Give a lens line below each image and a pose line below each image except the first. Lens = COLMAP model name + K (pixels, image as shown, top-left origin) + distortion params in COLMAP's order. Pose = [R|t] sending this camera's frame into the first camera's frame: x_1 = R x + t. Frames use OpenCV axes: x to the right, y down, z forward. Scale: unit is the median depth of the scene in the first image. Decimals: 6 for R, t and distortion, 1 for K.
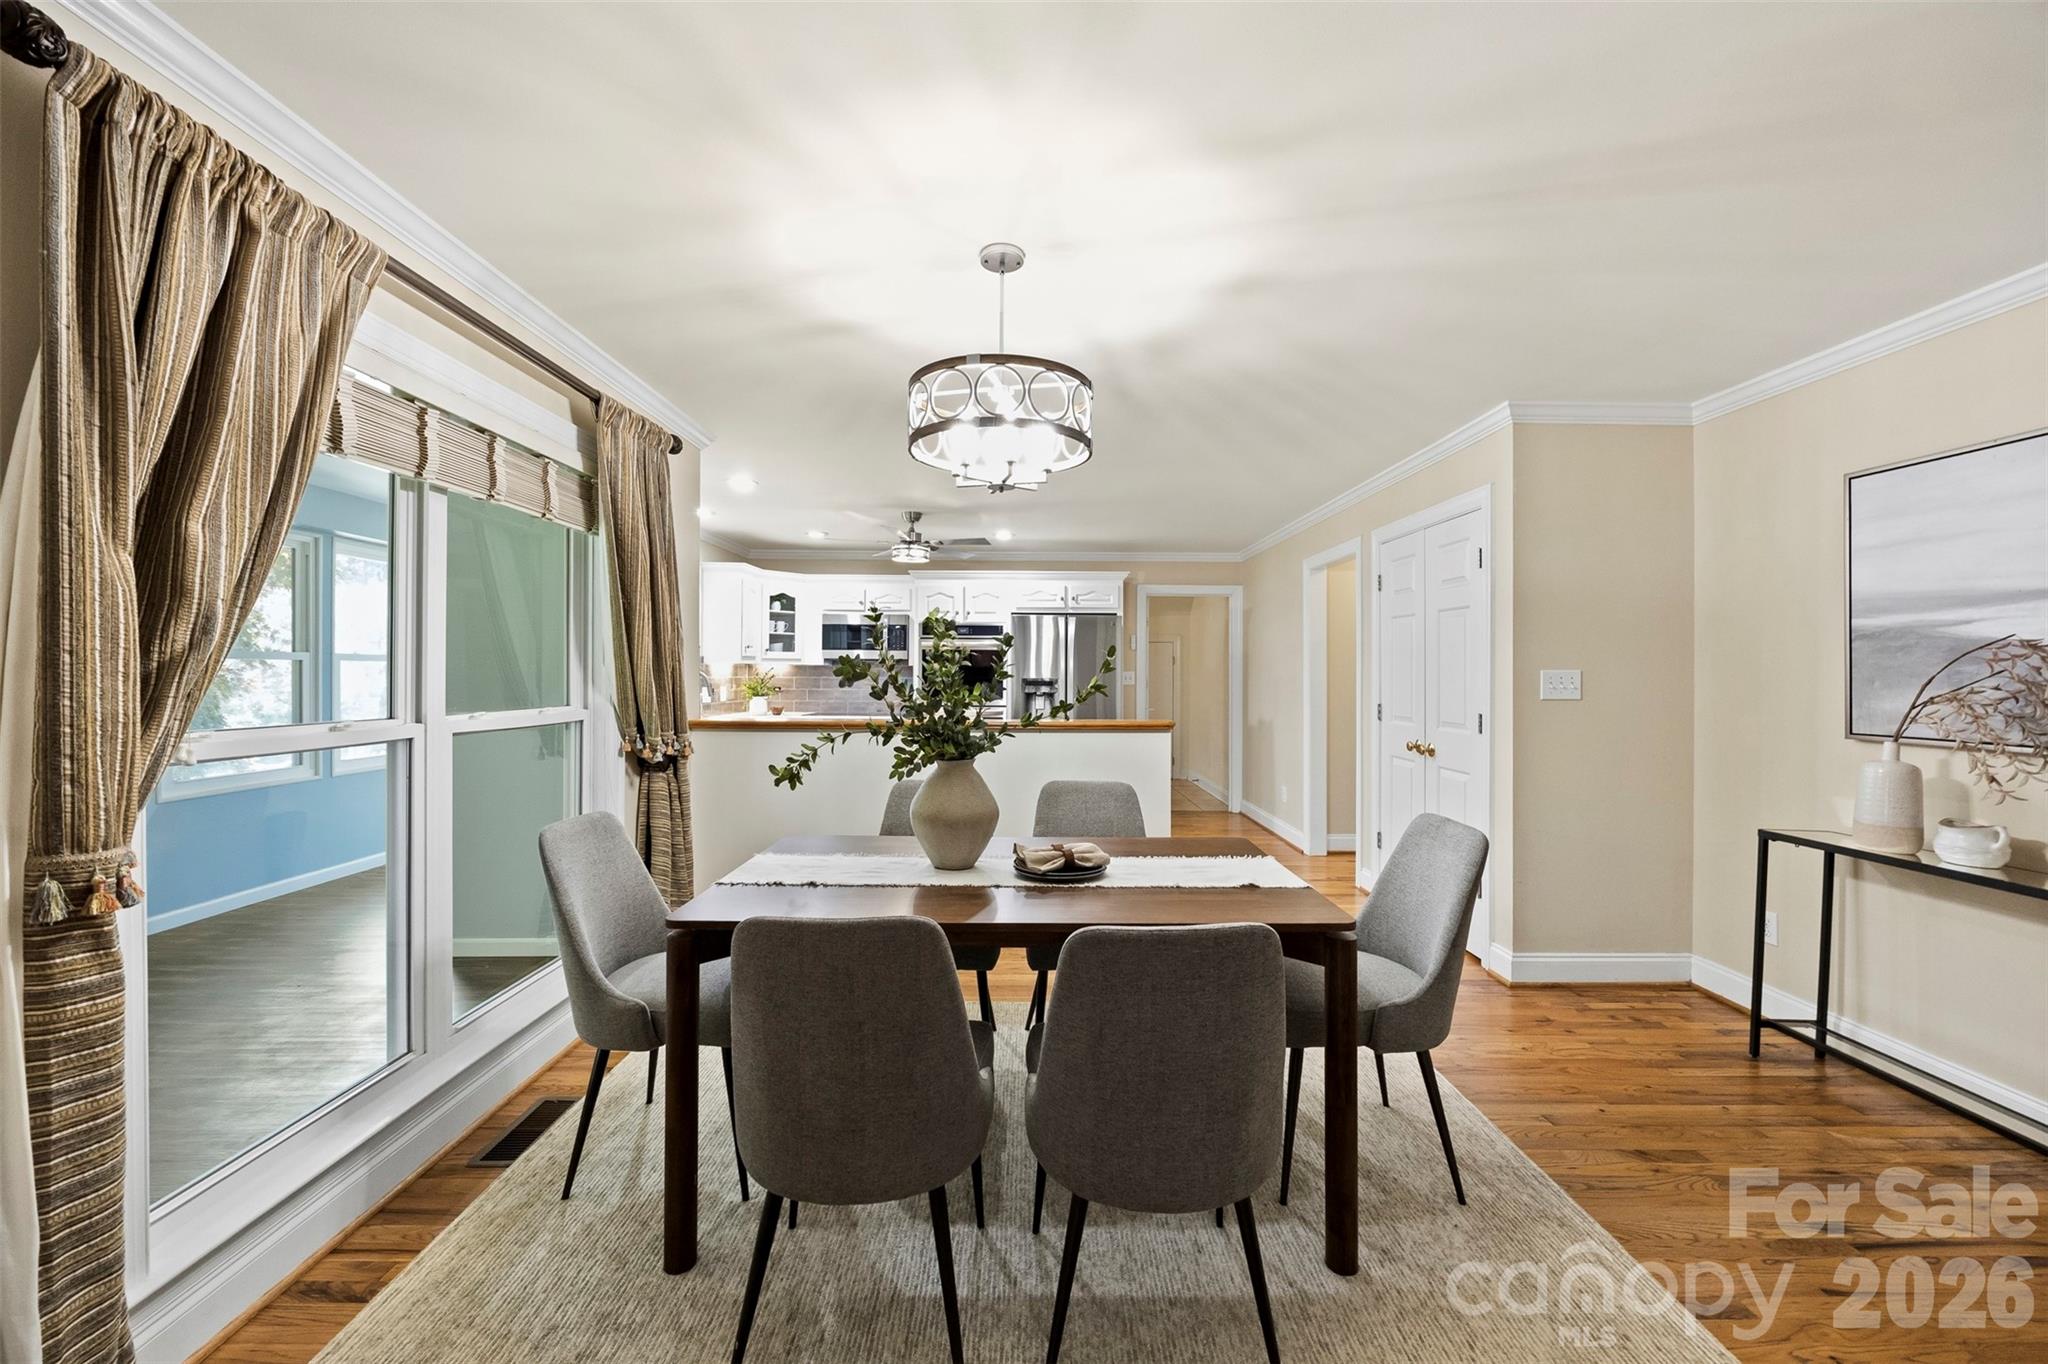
lens RADIAL K [[817.2, 0, 1055.2], [0, 817.2, 685.2], [0, 0, 1]] dist [0.000336, -0.000035]
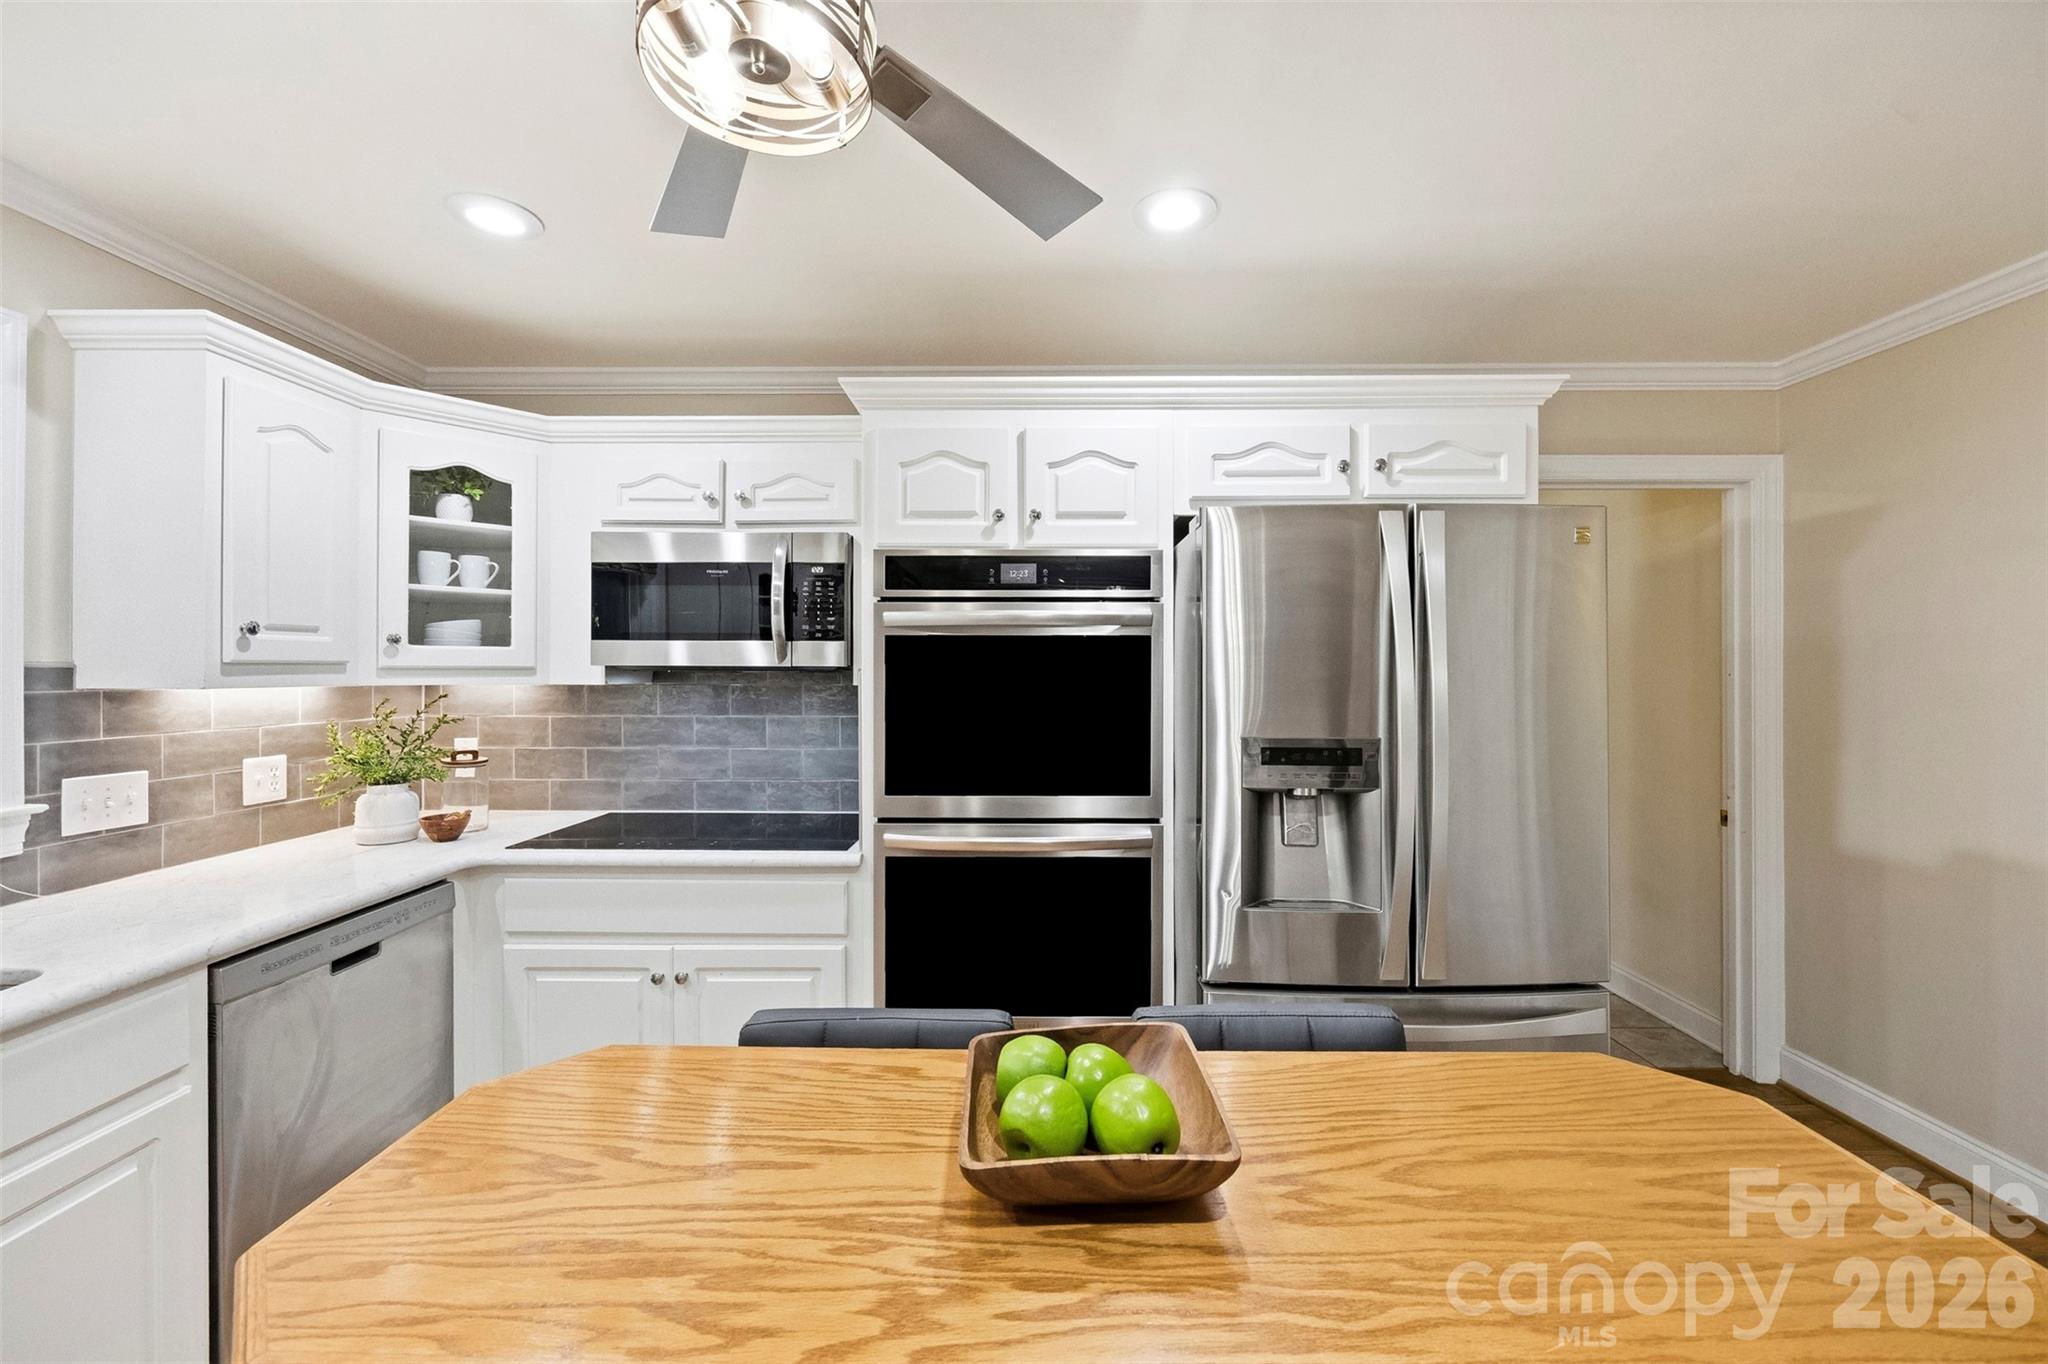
lens RADIAL K [[797.7, 0, 1017.4], [0, 797.7, 677.0], [0, 0, 1]] dist [-0.001274, -0.000022]
pose [[0.999605, -0.004157, -0.027807, -0.102847], [0.004037, 0.999982, -0.004399, -0.026068], [0.027825, 0.004285, 0.999604, 0.680938]]
